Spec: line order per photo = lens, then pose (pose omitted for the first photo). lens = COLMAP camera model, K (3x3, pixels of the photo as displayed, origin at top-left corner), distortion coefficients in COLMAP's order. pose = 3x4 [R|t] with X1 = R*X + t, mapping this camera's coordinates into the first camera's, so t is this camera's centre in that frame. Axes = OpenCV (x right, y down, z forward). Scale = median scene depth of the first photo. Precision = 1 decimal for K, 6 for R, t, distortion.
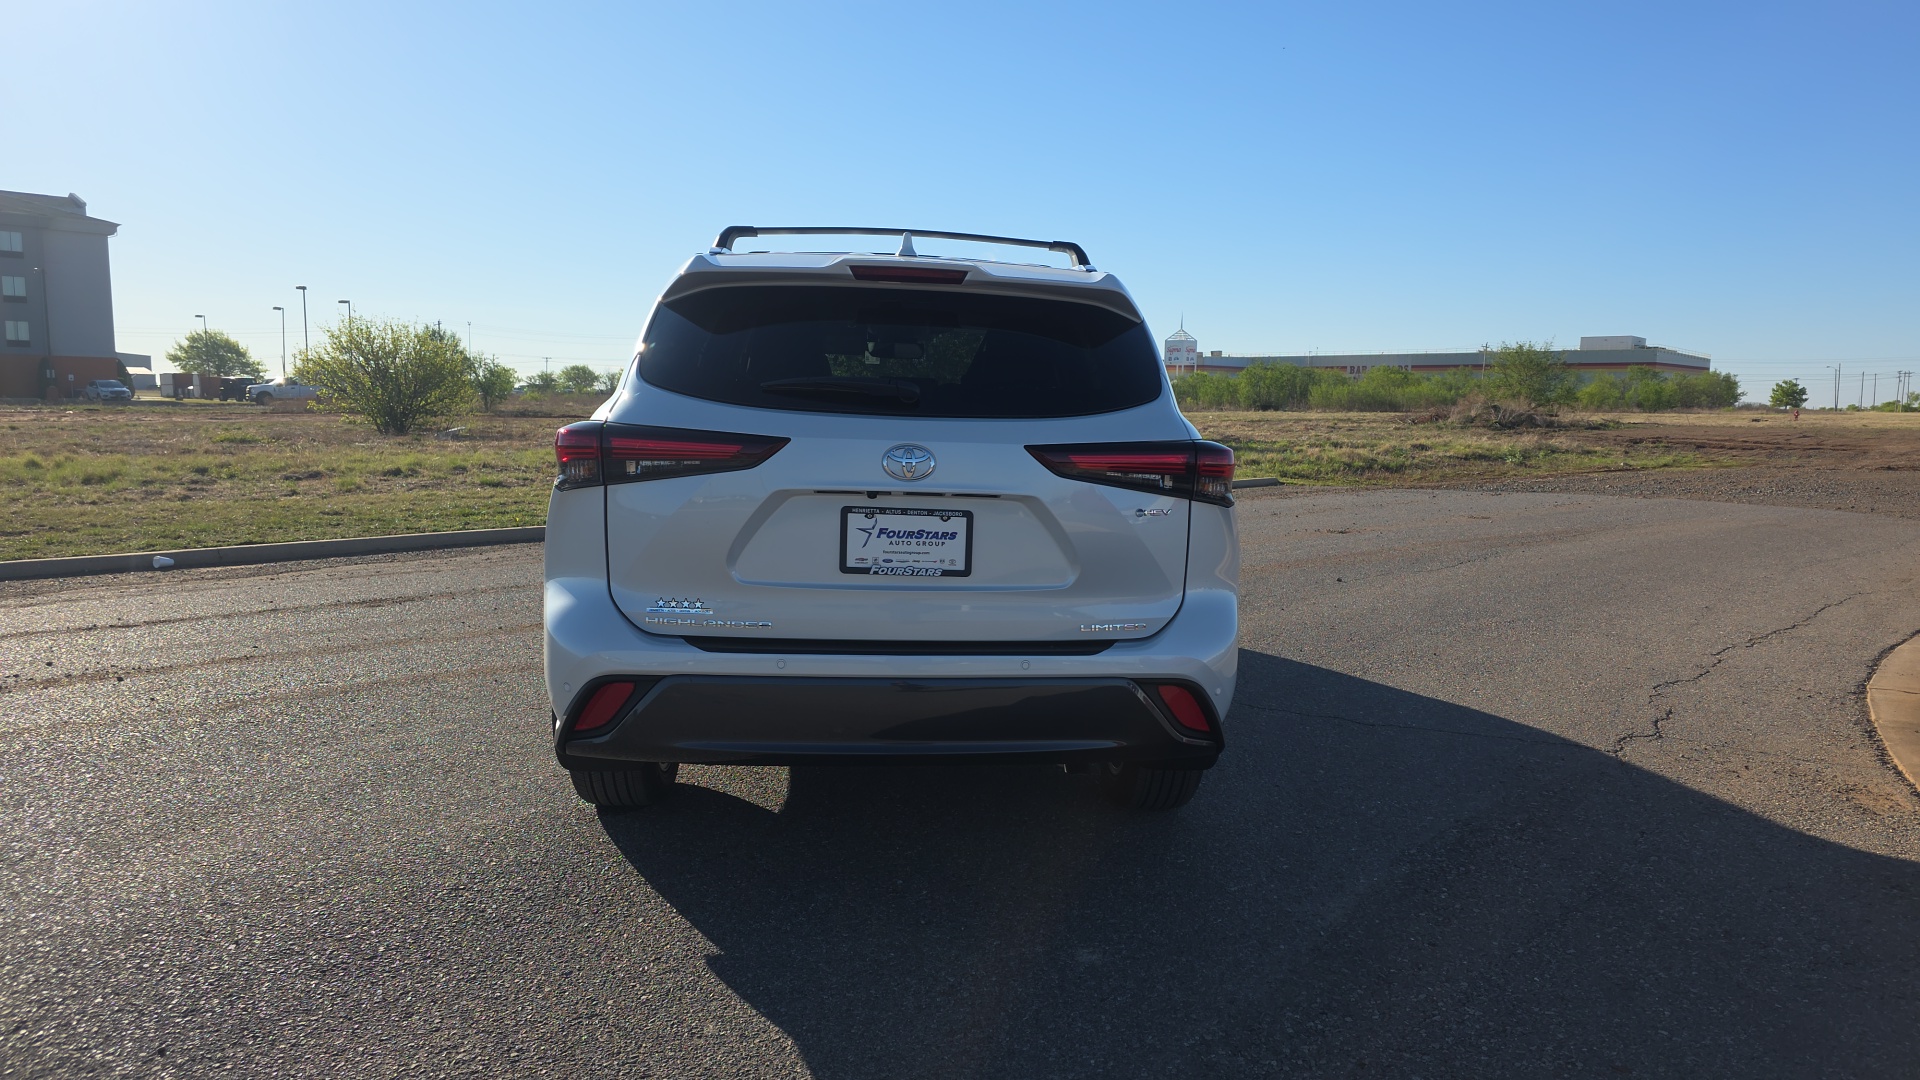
lens RADIAL K [[1341.3, 0, 967.8], [0, 1341.3, 548.4], [0, 0, 1]] dist [0.030365, -0.003399]
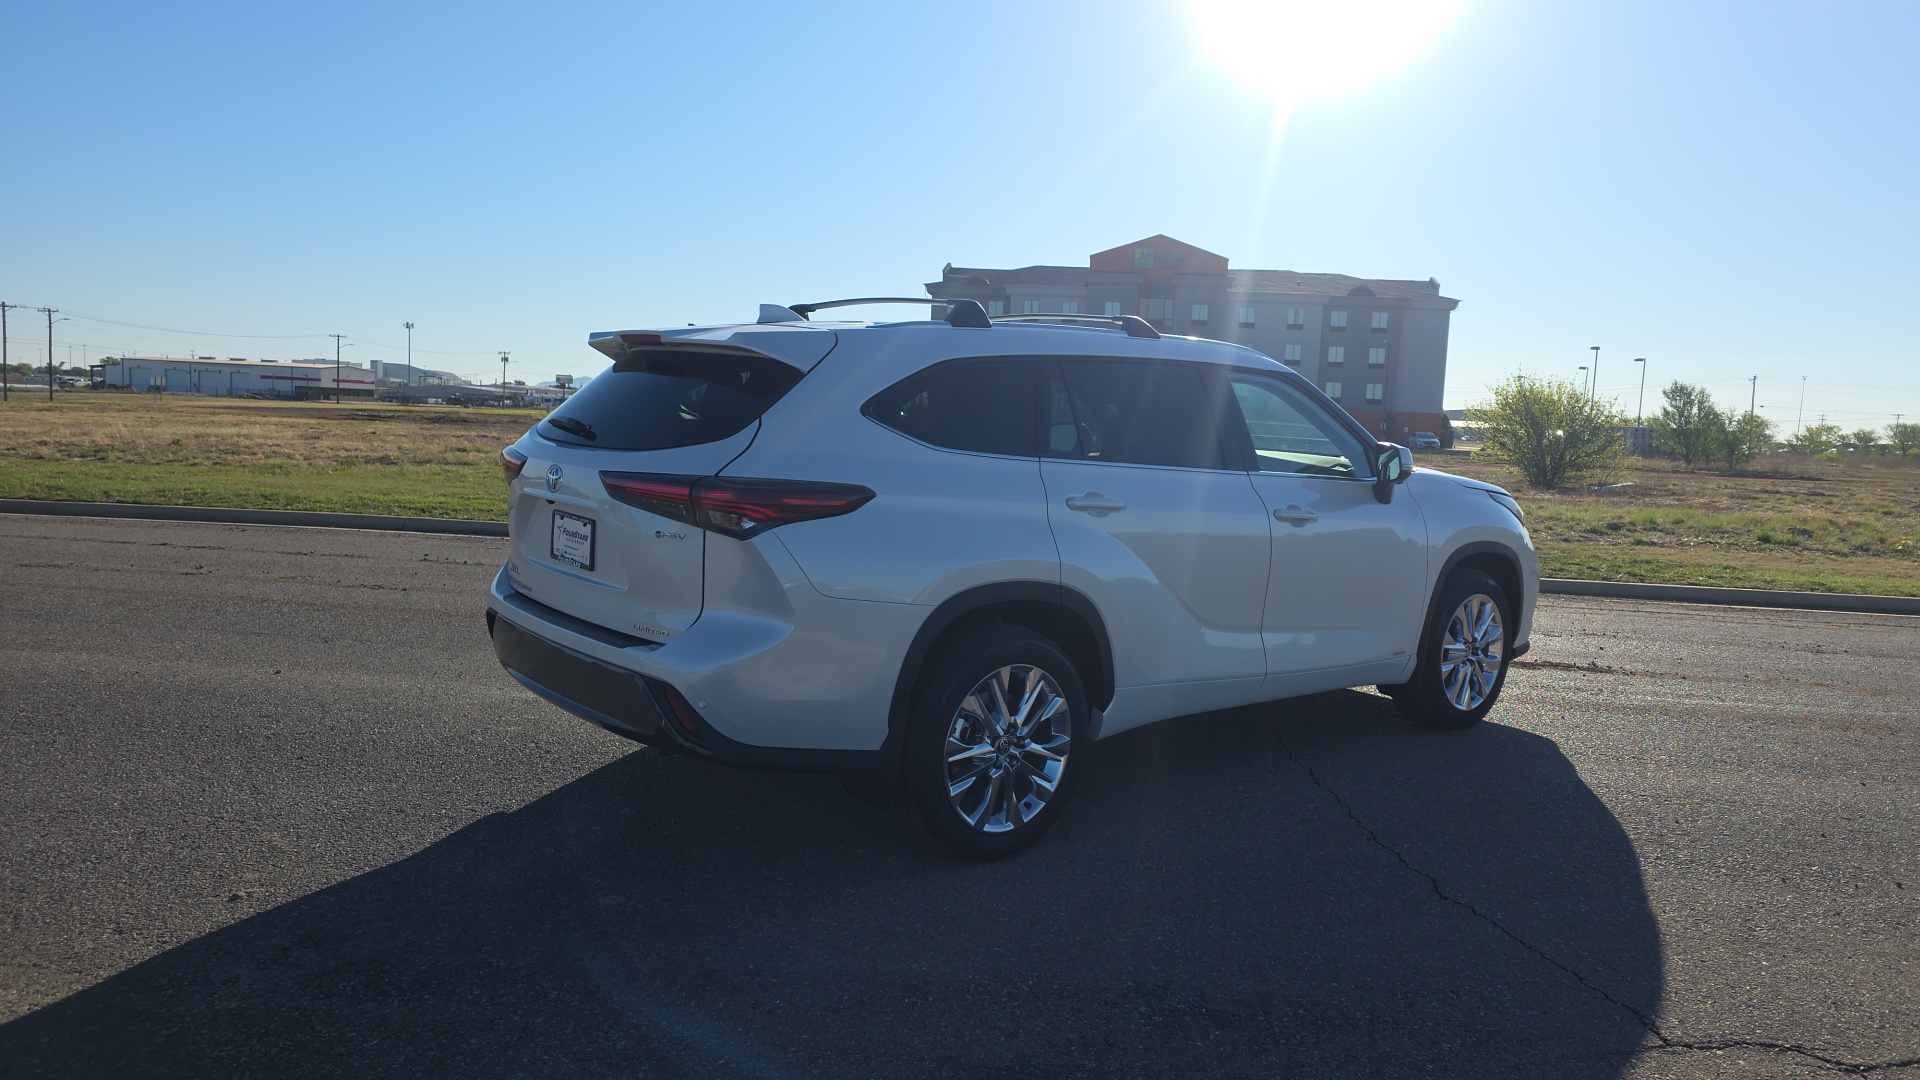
lens RADIAL K [[1294.9, 0, 972.9], [0, 1294.9, 529.7], [0, 0, 1]] dist [0.040831, -0.029534]
pose [[0.560095, 0.081169, -0.824443, 0.808743], [-0.124160, 0.992173, 0.013333, -0.052987], [0.819072, 0.094895, 0.565789, 0.391350]]
